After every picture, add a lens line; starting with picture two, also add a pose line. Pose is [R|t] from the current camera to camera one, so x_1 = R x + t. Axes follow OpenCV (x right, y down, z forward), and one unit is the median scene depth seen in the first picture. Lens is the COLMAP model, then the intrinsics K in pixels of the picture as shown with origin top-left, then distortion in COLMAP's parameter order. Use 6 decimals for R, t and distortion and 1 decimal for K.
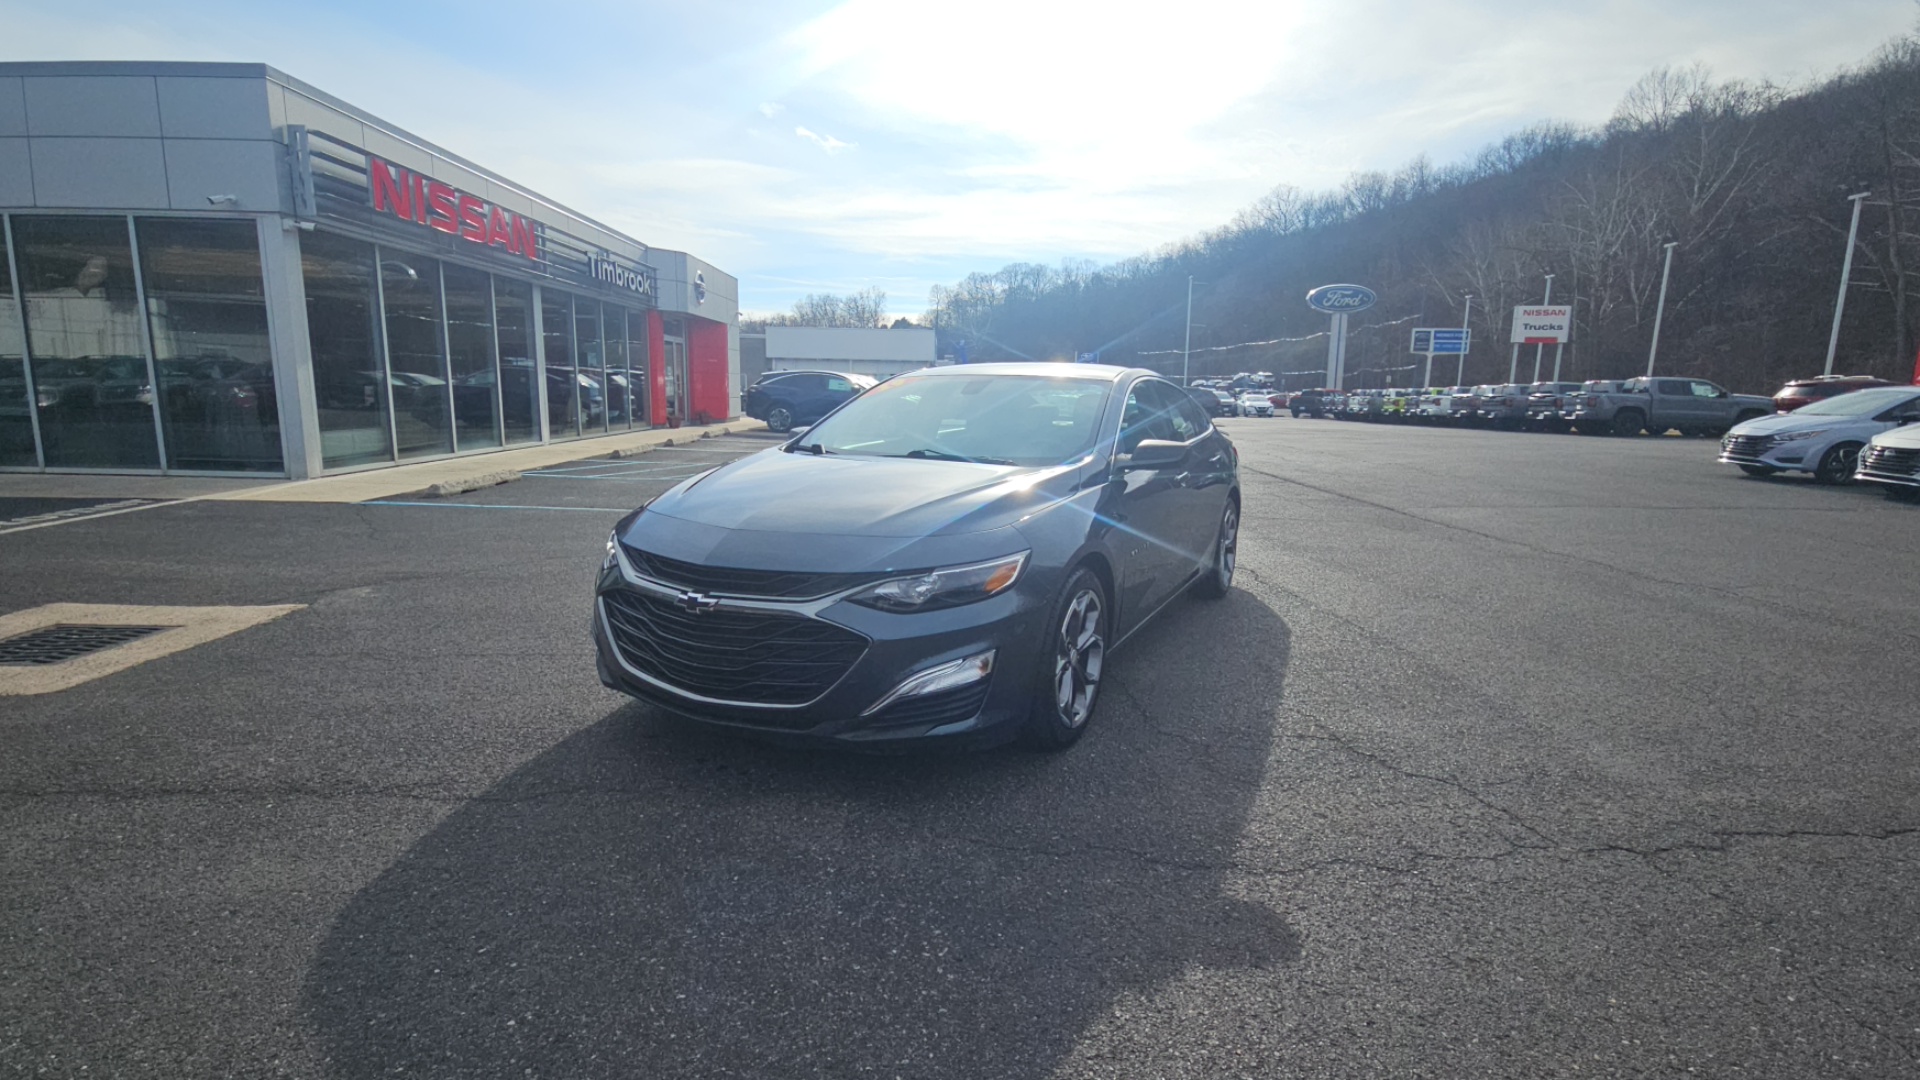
lens RADIAL K [[856.2, 0, 956.8], [0, 856.2, 533.8], [0, 0, 1]] dist [0.010797, -0.007314]
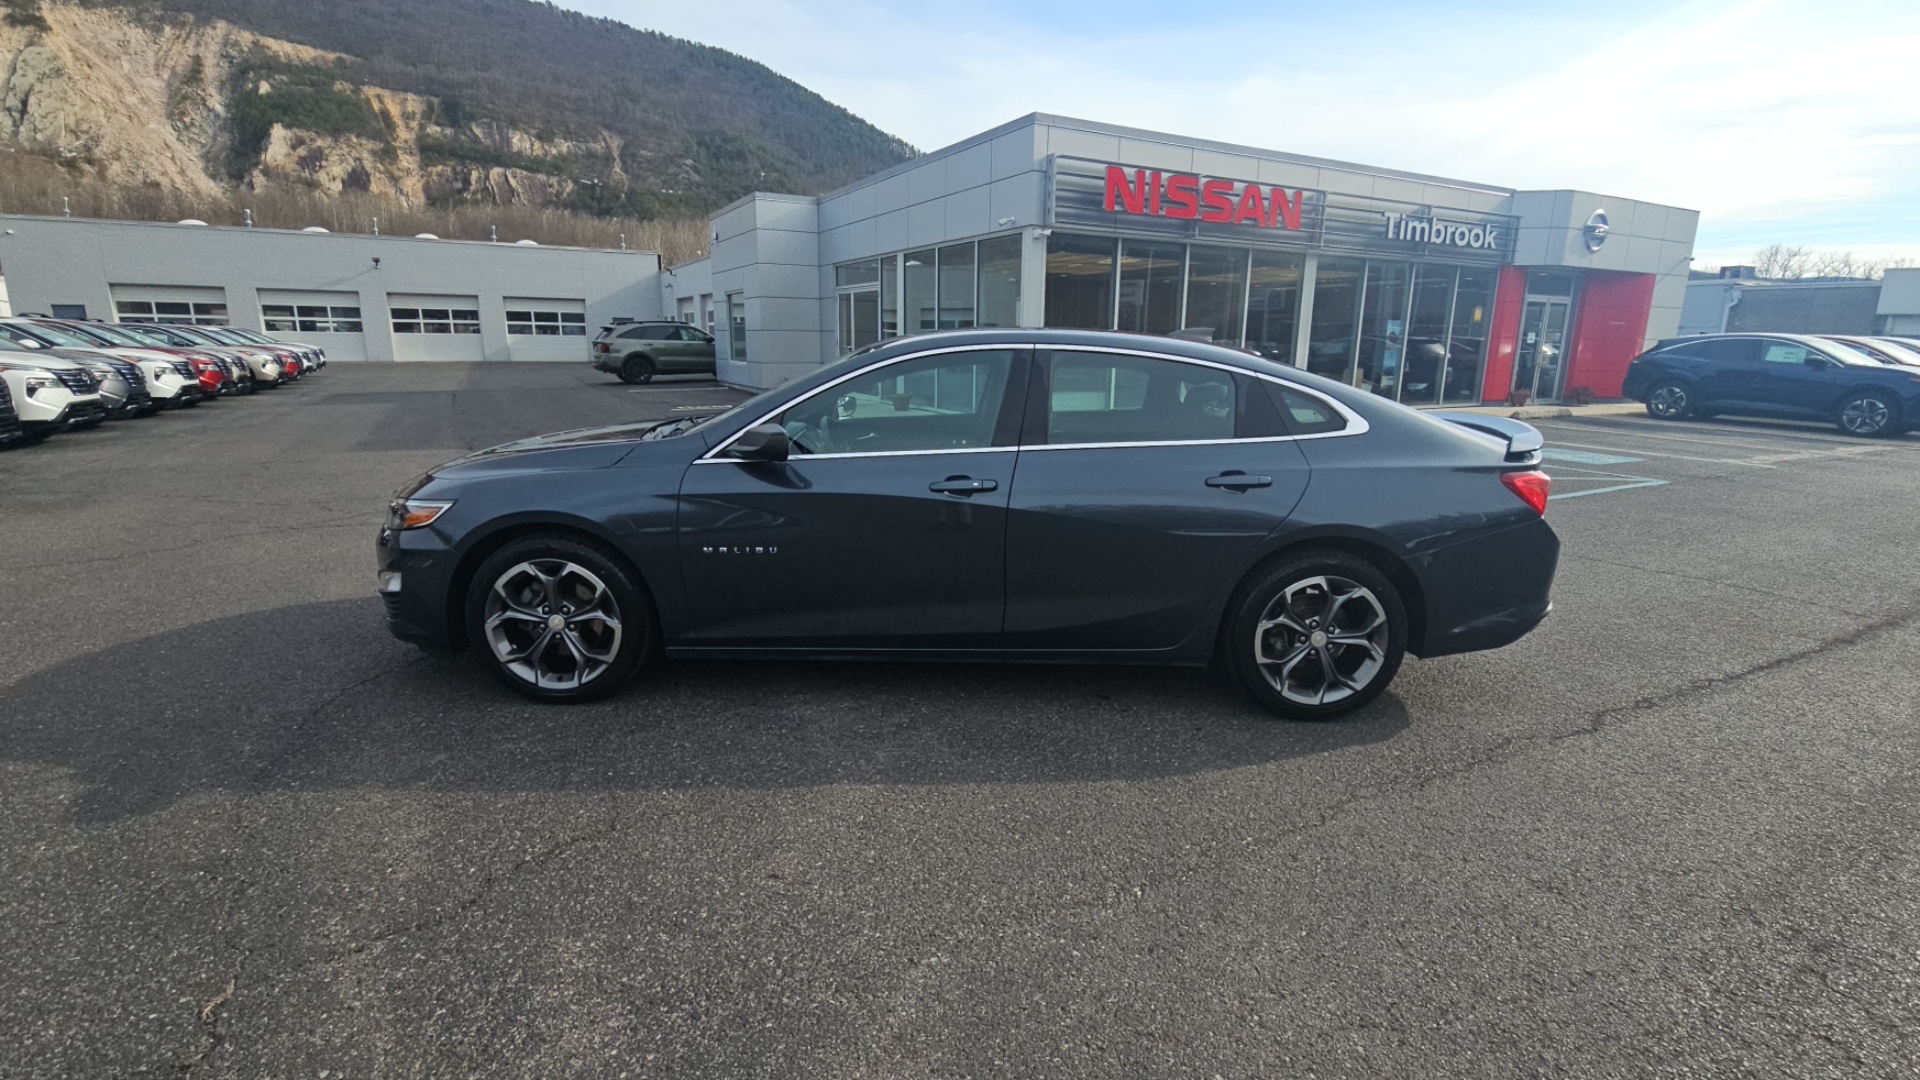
lens RADIAL K [[856.2, 0, 927.2], [0, 856.2, 512.2], [0, 0, 1]] dist [0.010797, -0.007314]
pose [[0.458305, 0.153101, -0.875509, 0.140175], [-0.149651, 0.984281, 0.093784, -0.015232], [0.876105, 0.088039, 0.474013, 0.107229]]
